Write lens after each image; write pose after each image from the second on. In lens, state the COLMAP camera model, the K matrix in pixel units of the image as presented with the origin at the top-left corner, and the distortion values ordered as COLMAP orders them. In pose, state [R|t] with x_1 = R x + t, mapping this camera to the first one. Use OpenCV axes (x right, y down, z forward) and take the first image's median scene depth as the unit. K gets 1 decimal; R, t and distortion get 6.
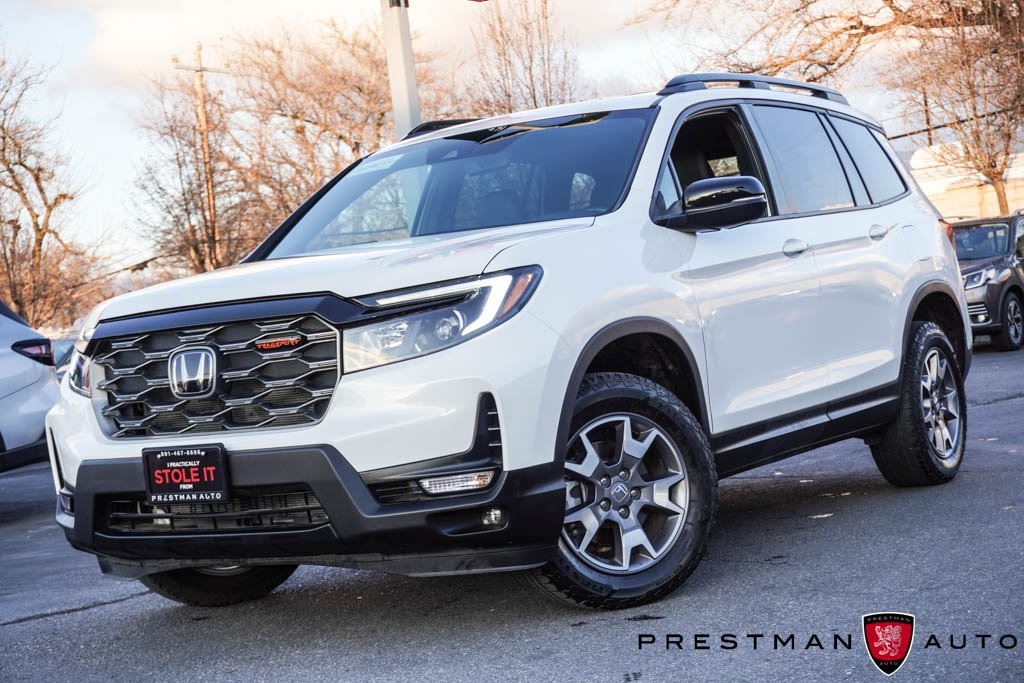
lens RADIAL K [[1758.1, 0, 511.5], [0, 1758.1, 337.7], [0, 0, 1]] dist [0.011786, 0.000000]
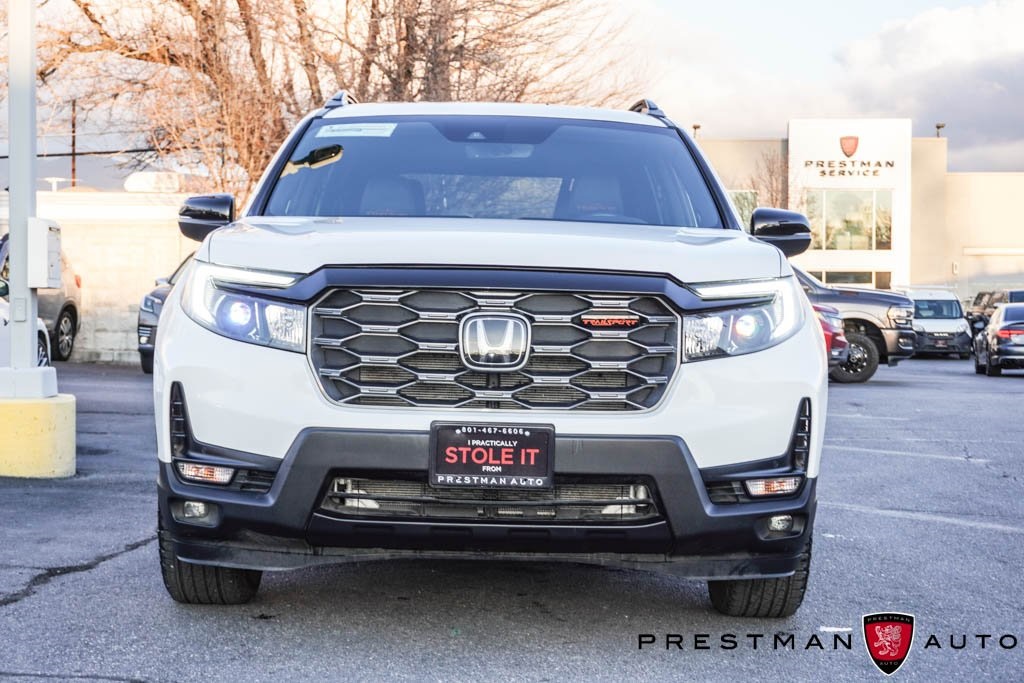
lens RADIAL K [[1726.8, 0, 512.6], [0, 1726.8, 345.4], [0, 0, 1]] dist [-0.021657, 0.000000]
pose [[0.824003, 0.113572, 0.555086, -0.670457], [-0.106491, 0.993288, -0.045147, 0.061529], [-0.556488, -0.021910, 0.830567, 0.274649]]
